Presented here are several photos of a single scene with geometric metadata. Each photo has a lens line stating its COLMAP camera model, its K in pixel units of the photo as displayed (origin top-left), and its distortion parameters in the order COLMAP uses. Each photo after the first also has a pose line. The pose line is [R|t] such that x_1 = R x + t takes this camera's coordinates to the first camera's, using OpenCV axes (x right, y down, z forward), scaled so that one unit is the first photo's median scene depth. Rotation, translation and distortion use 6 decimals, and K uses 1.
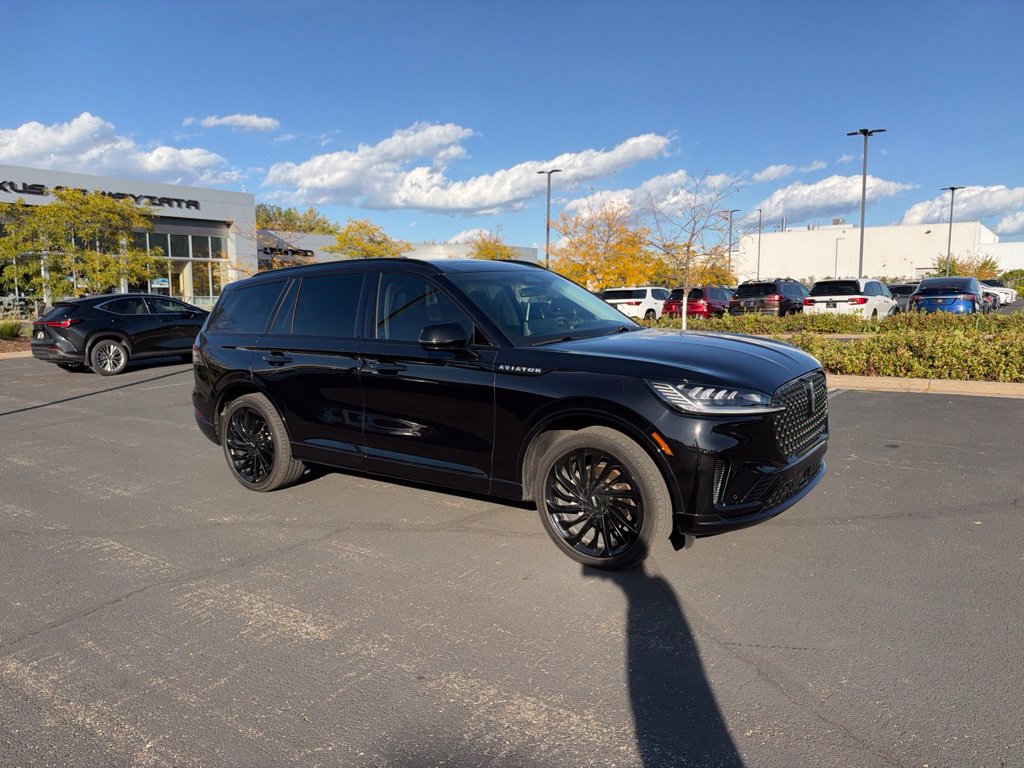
lens RADIAL K [[740.0, 0, 512.0], [0, 740.0, 384.0], [0, 0, 1]] dist [0.013574, -0.028003]
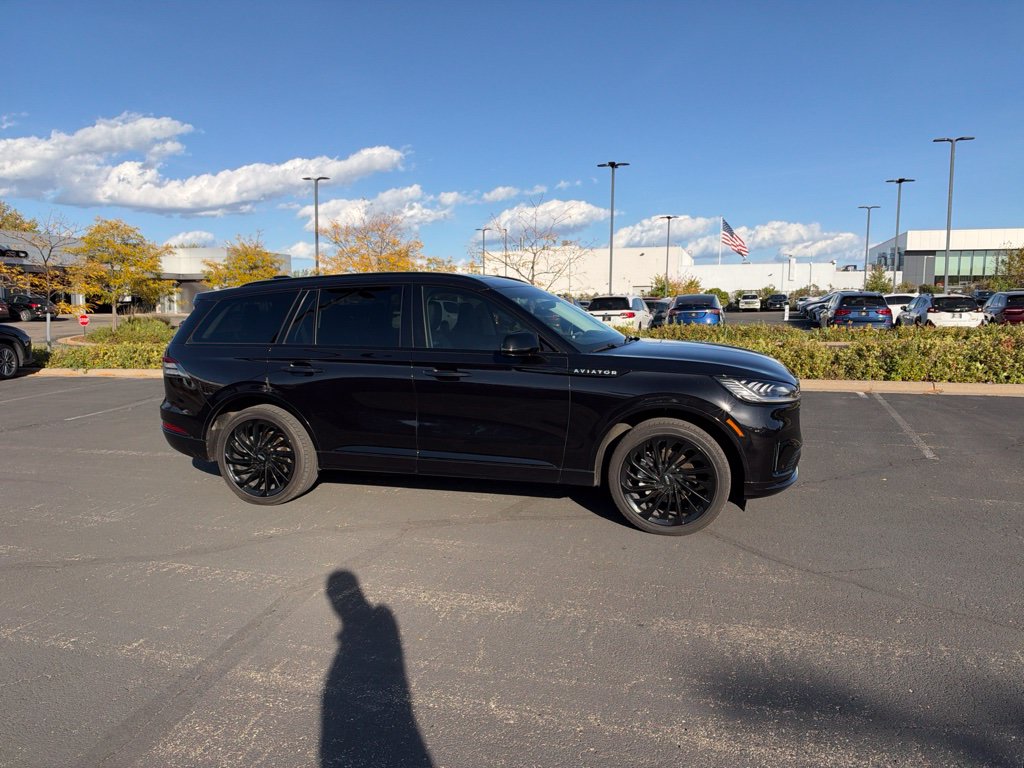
lens RADIAL K [[740.0, 0, 513.5], [0, 740.0, 390.6], [0, 0, 1]] dist [0.008271, -0.027923]
pose [[0.938928, -0.028105, 0.342965, -0.099816], [0.030233, 0.999543, -0.000858, 0.001222], [-0.342784, 0.011174, 0.939348, -0.009255]]
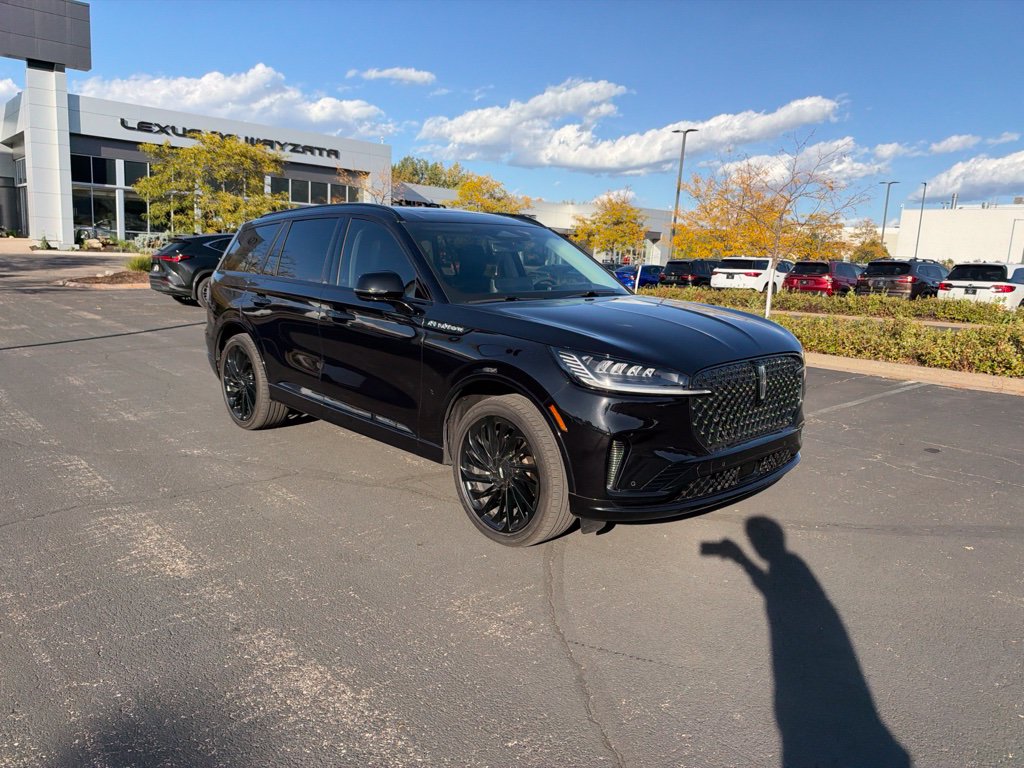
lens RADIAL K [[738.9, 0, 514.4], [0, 738.9, 385.9], [0, 0, 1]] dist [0.007664, -0.029134]
pose [[0.981578, 0.089210, -0.168957, 0.051669], [-0.080006, 0.994955, 0.060536, -0.001645], [0.173505, -0.045903, 0.983763, 0.016505]]
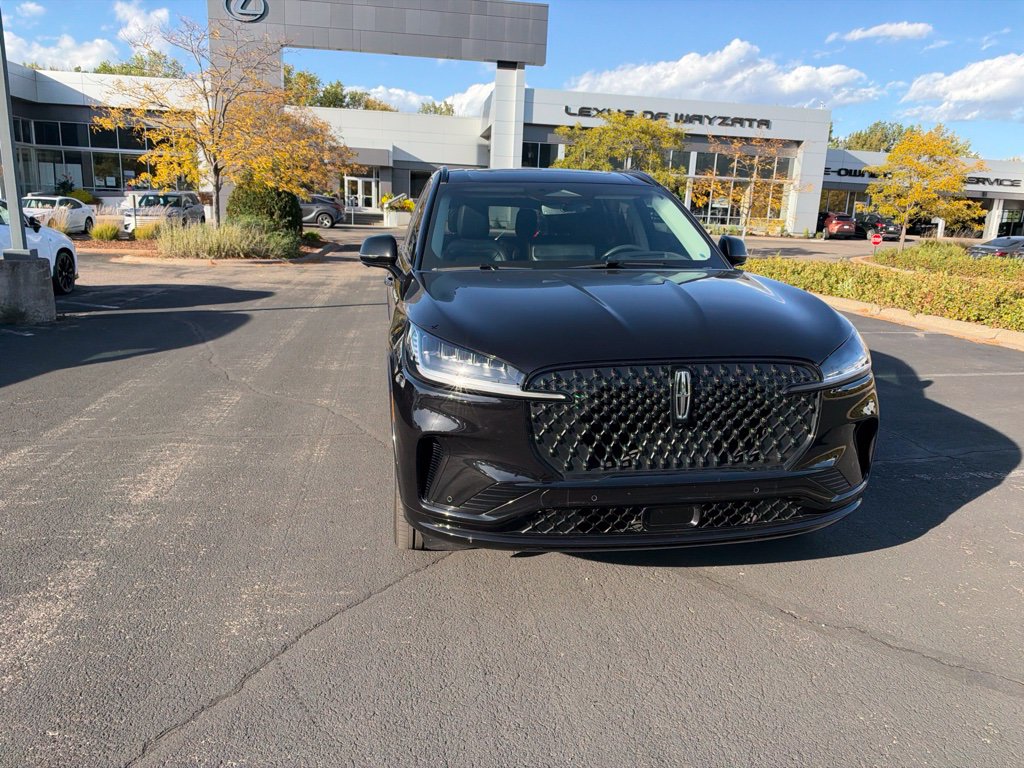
lens RADIAL K [[738.9, 0, 514.4], [0, 738.9, 385.9], [0, 0, 1]] dist [0.007664, -0.029134]
pose [[0.715085, 0.198997, -0.670114, 0.138644], [-0.129495, 0.979743, 0.152760, -0.012677], [0.686938, -0.022460, 0.726369, 0.090777]]
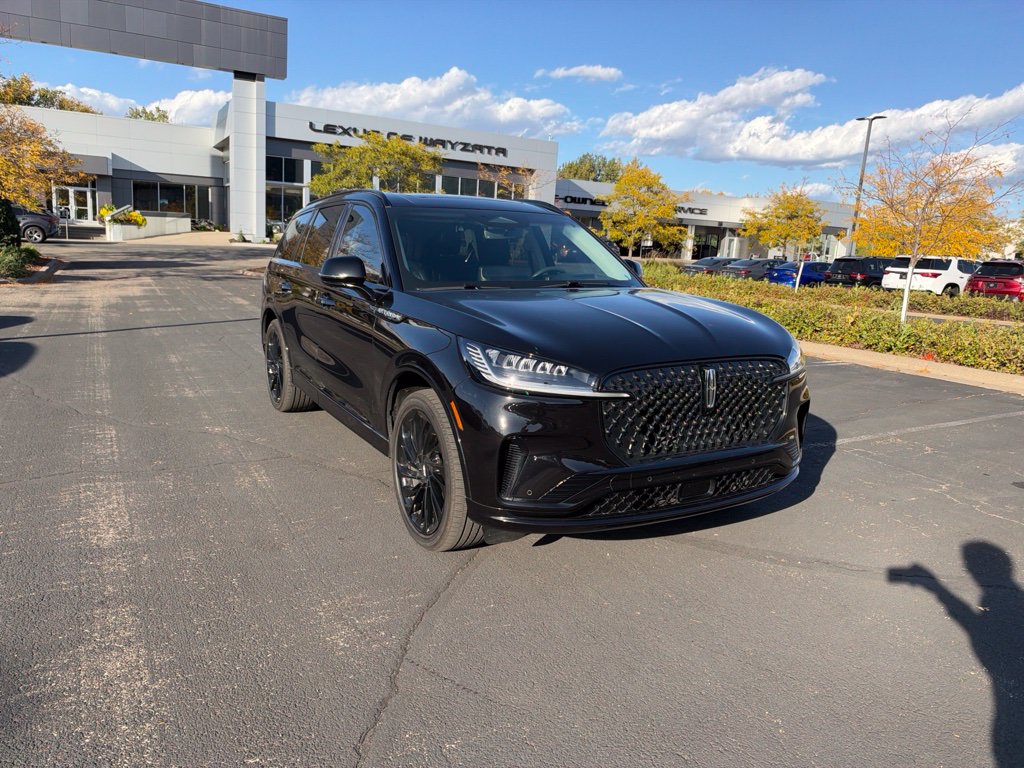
lens RADIAL K [[740.2, 0, 514.7], [0, 740.2, 381.5], [0, 0, 1]] dist [0.006455, -0.024754]
pose [[0.911143, 0.136215, -0.388926, 0.100669], [-0.113329, 0.990225, 0.081313, -0.005653], [0.396200, -0.030011, 0.917674, 0.044154]]
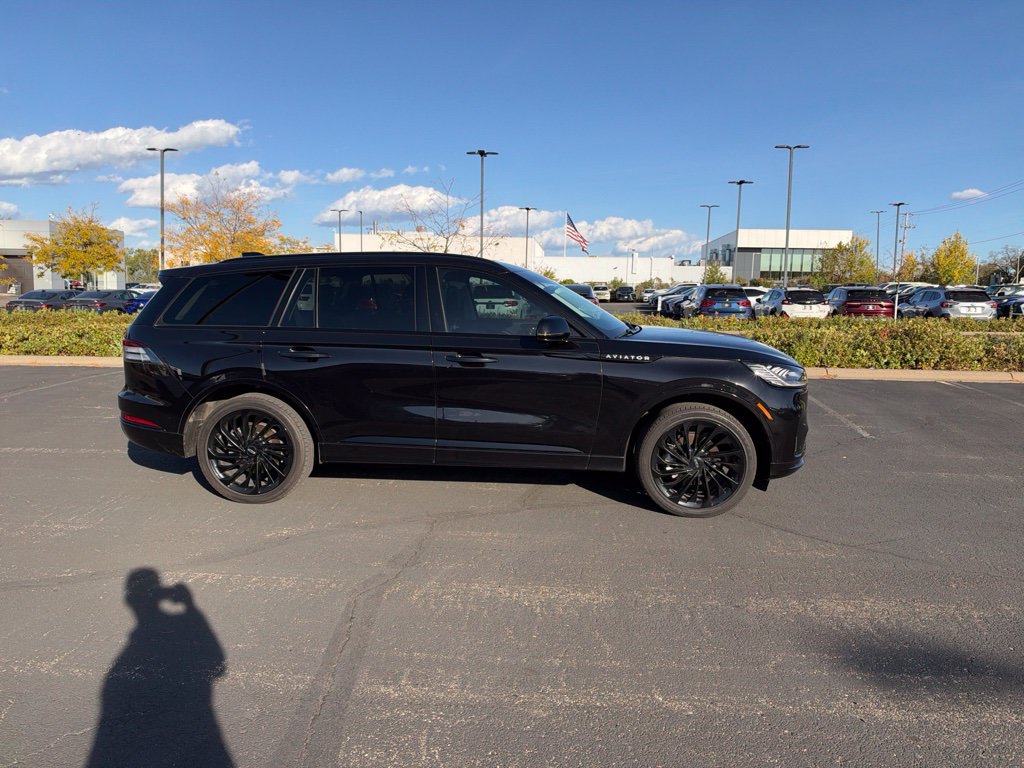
lens RADIAL K [[740.2, 0, 514.7], [0, 740.2, 381.5], [0, 0, 1]] dist [0.006455, -0.024754]
pose [[0.848224, -0.034975, 0.528481, -0.148122], [0.034503, 0.999347, 0.010759, -0.000198], [-0.528513, 0.009108, 0.848877, 0.020886]]
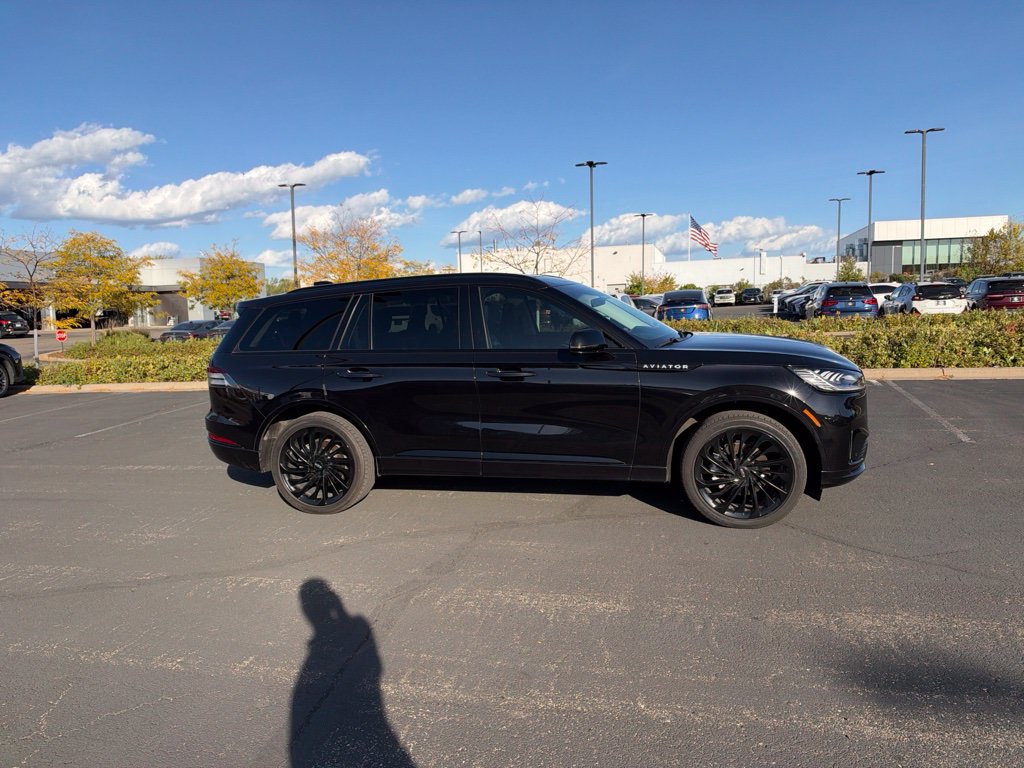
lens RADIAL K [[740.0, 0, 513.5], [0, 740.0, 390.6], [0, 0, 1]] dist [0.008271, -0.027923]
pose [[0.924942, -0.060136, 0.375321, -0.126492], [0.065480, 0.997853, -0.001489, 0.000638], [-0.374425, 0.025953, 0.926894, 0.003431]]
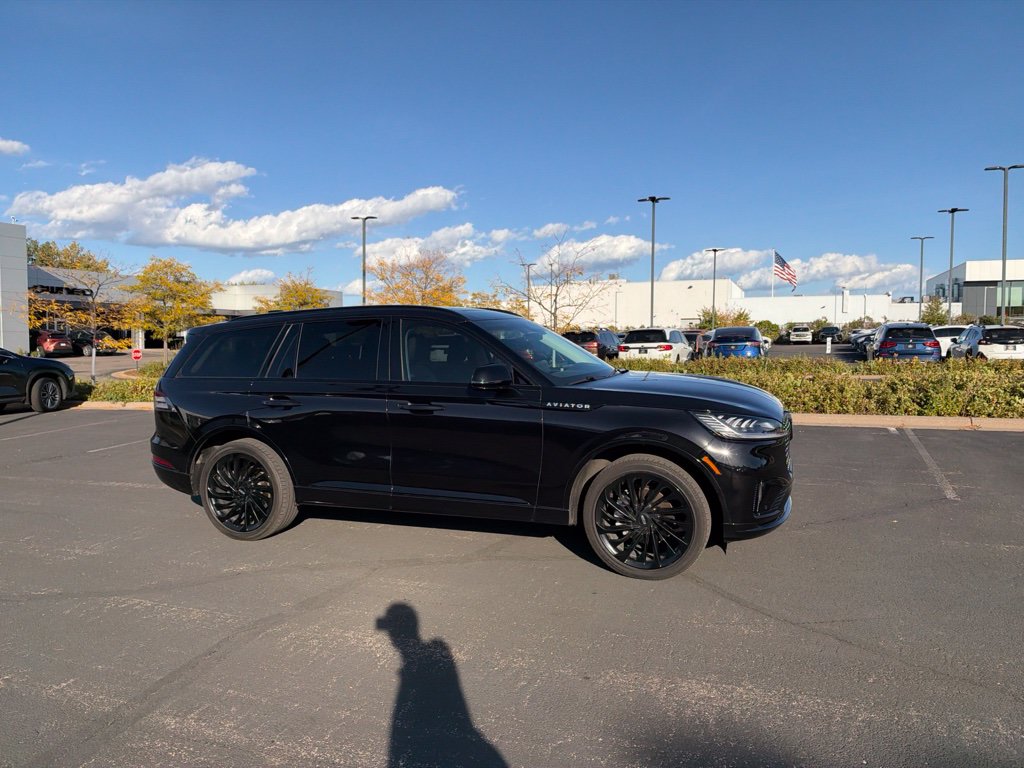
lens RADIAL K [[738.9, 0, 514.4], [0, 738.9, 385.9], [0, 0, 1]] dist [0.007664, -0.029134]
pose [[0.959949, -0.010293, 0.279986, -0.074703], [0.026590, 0.998161, -0.054469, 0.001500], [-0.278911, 0.059733, 0.958457, -0.010376]]
